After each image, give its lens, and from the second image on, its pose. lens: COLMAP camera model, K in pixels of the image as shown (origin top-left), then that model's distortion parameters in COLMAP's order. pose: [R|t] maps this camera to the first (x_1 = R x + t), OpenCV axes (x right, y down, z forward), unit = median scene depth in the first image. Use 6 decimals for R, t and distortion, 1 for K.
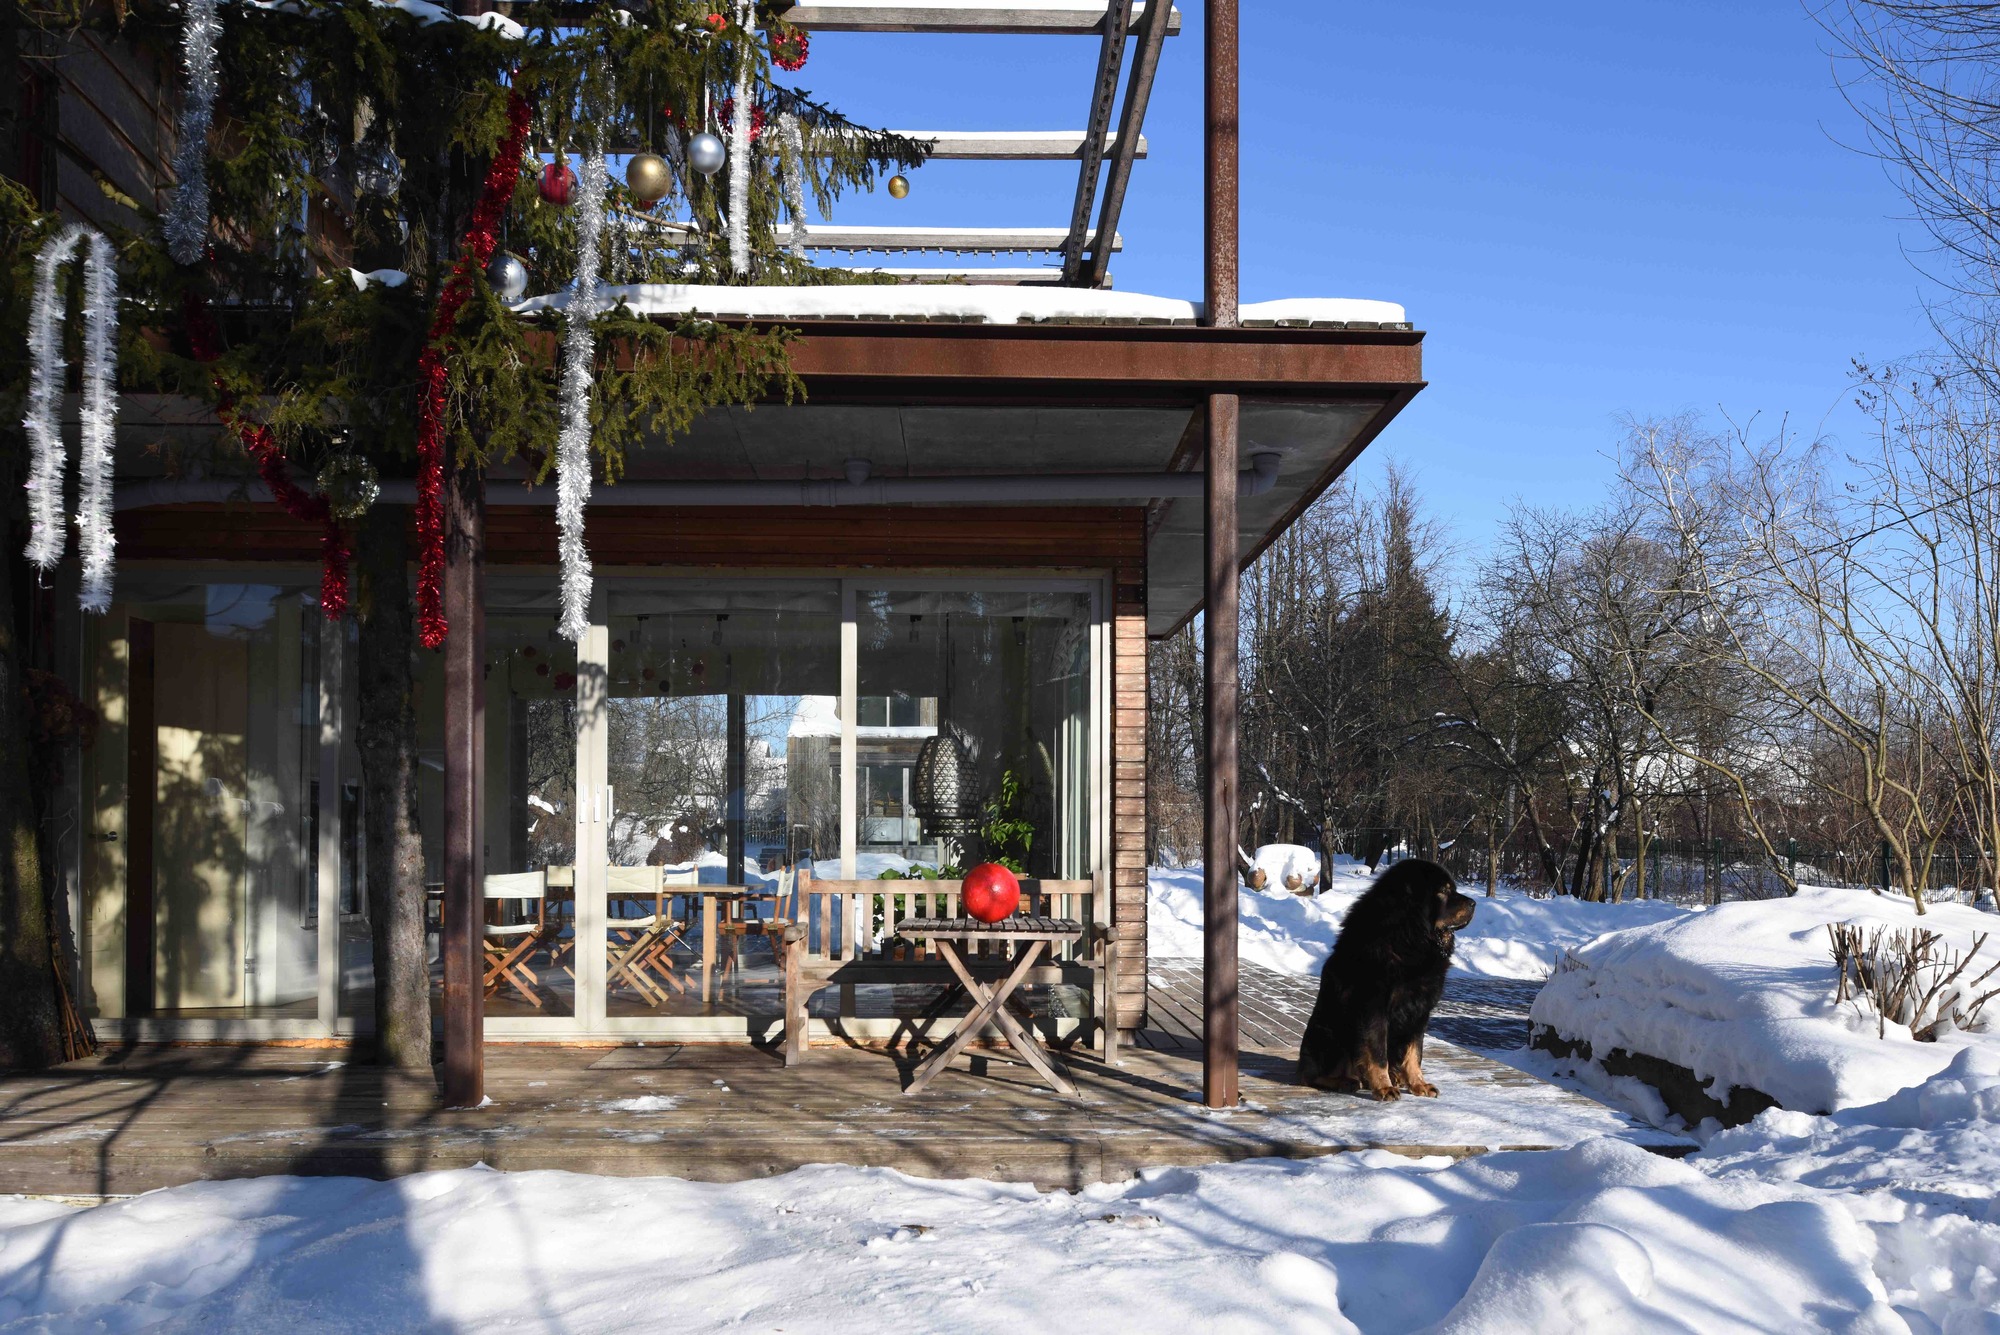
lens RADIAL K [[1385.4, 0, 1000.0], [0, 1385.4, 667.5], [0, 0, 1]] dist [0.028994, -0.000074]
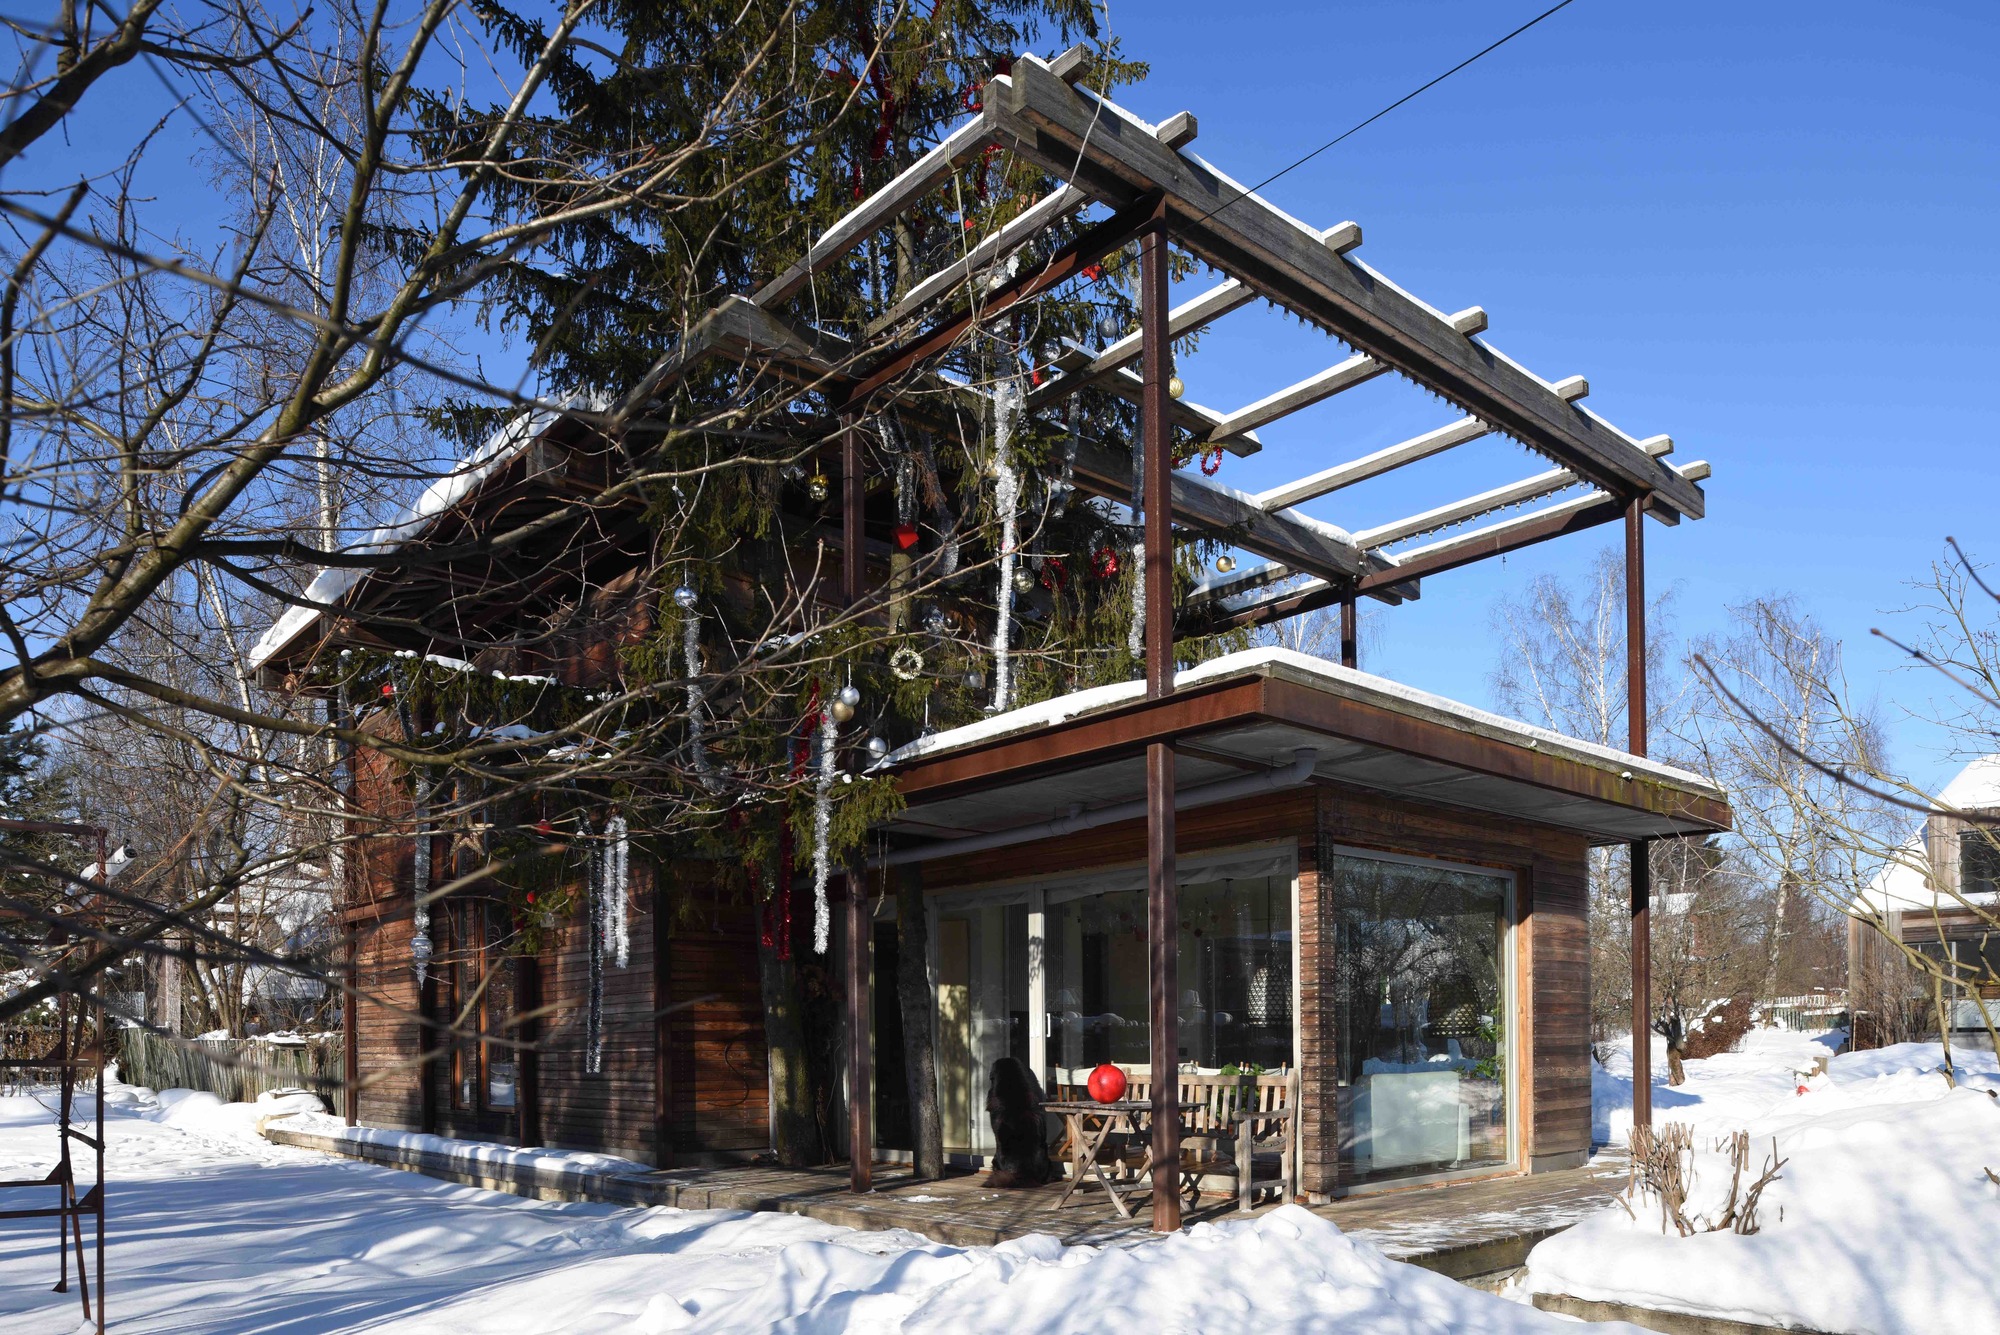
lens RADIAL K [[1412.6, 0, 990.9], [0, 1412.6, 756.7], [0, 0, 1]] dist [-0.013232, -0.002457]
pose [[0.632457, -0.166637, -0.756460, 0.834289], [0.114848, 0.985965, -0.121171, -0.014606], [0.766034, -0.010243, 0.642718, -0.071216]]
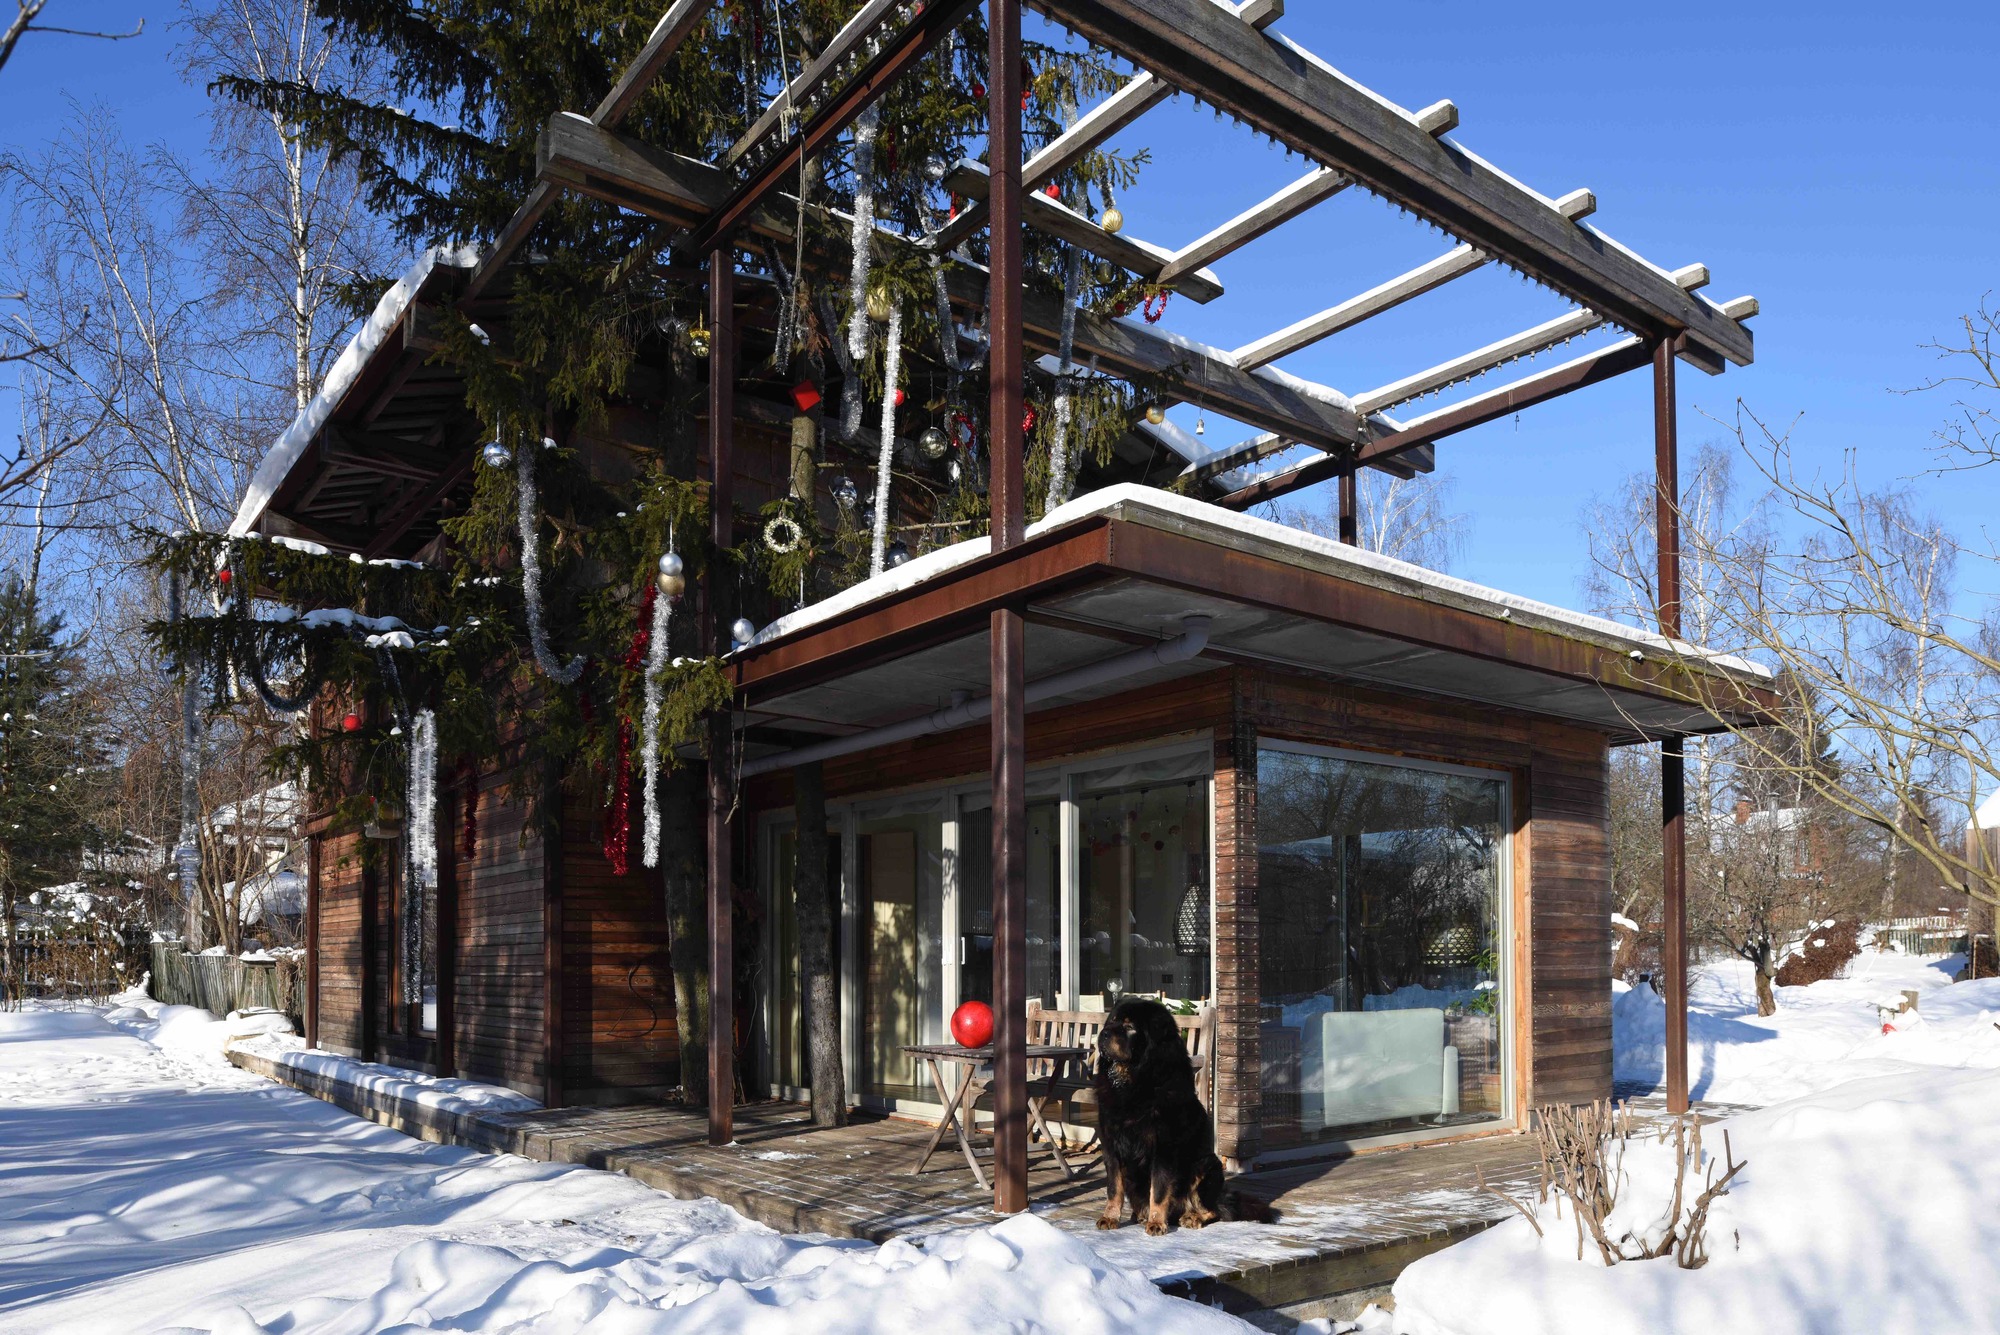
lens RADIAL K [[1387.6, 0, 1000.0], [0, 1387.6, 667.5], [0, 0, 1]] dist [-0.014828, -0.001311]
pose [[0.572575, -0.177183, -0.800477, 0.785617], [0.113491, 0.984097, -0.136647, 0.012138], [0.811959, -0.012607, 0.583578, 0.207499]]
